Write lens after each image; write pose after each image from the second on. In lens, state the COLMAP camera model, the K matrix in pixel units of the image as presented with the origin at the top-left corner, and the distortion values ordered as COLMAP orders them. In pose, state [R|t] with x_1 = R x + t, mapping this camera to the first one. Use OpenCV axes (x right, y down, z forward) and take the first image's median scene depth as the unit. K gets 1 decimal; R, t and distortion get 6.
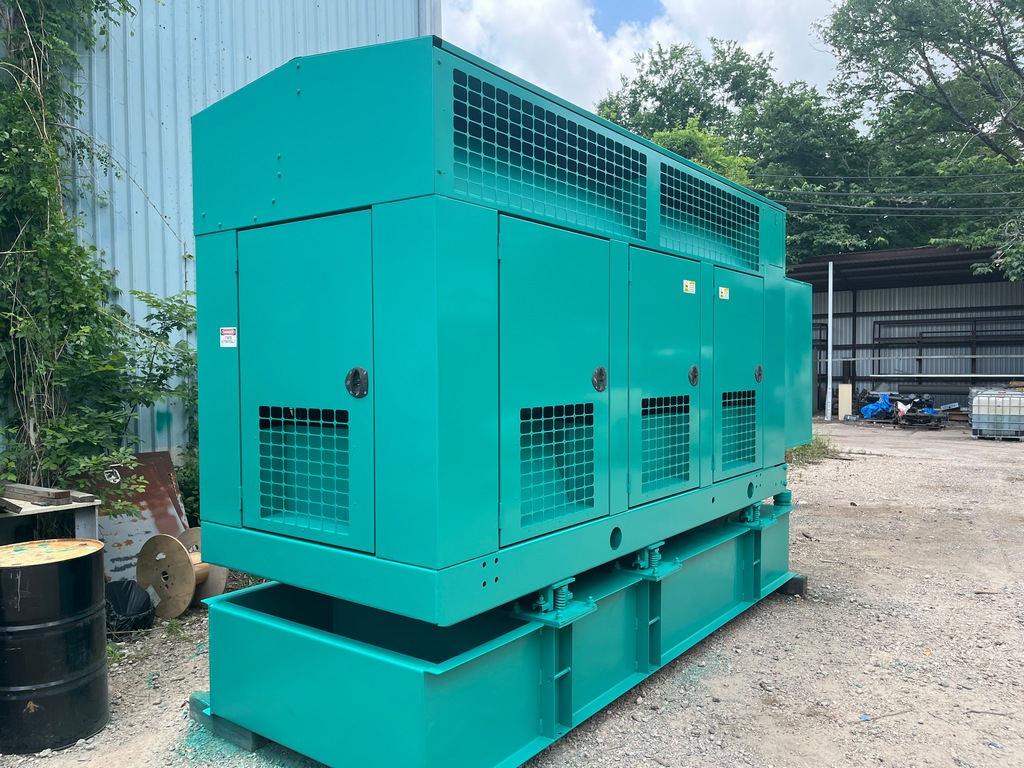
lens RADIAL K [[783.9, 0, 512.0], [0, 783.9, 384.0], [0, 0, 1]] dist [0.004627, 0.002702]
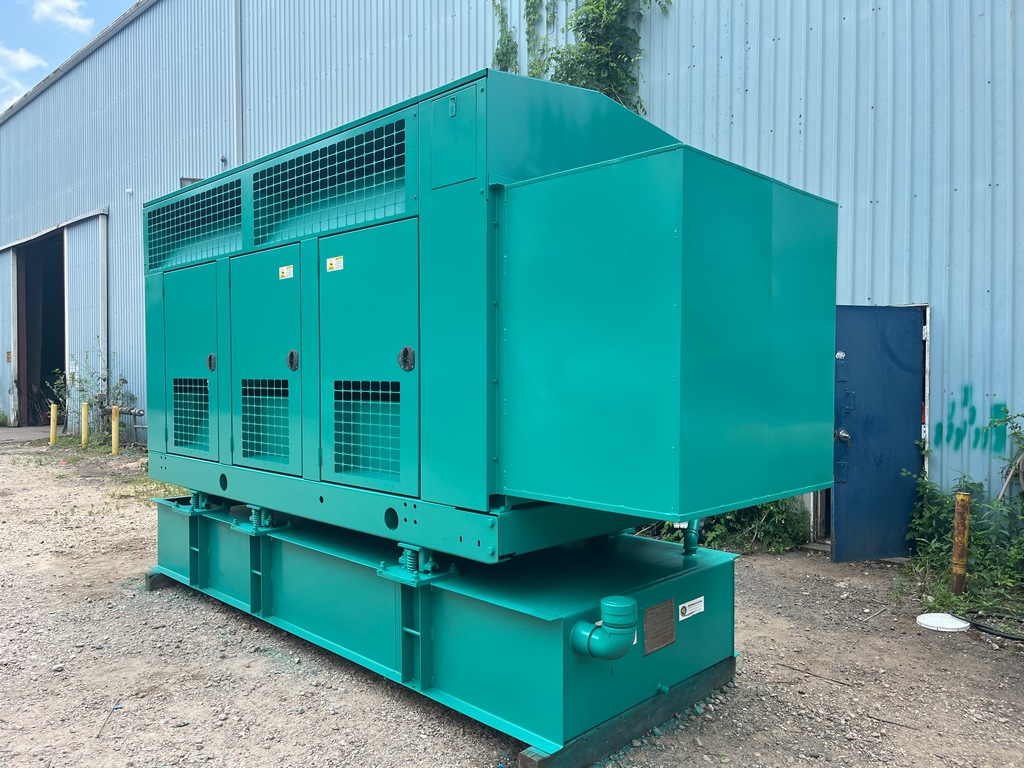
lens RADIAL K [[774.7, 0, 512.0], [0, 774.7, 384.0], [0, 0, 1]] dist [-0.002445, -0.004030]
pose [[-0.131440, 0.018876, -0.991144, 1.439851], [-0.025319, 0.999429, 0.022391, -0.012415], [0.991001, 0.028037, -0.130887, 1.733754]]
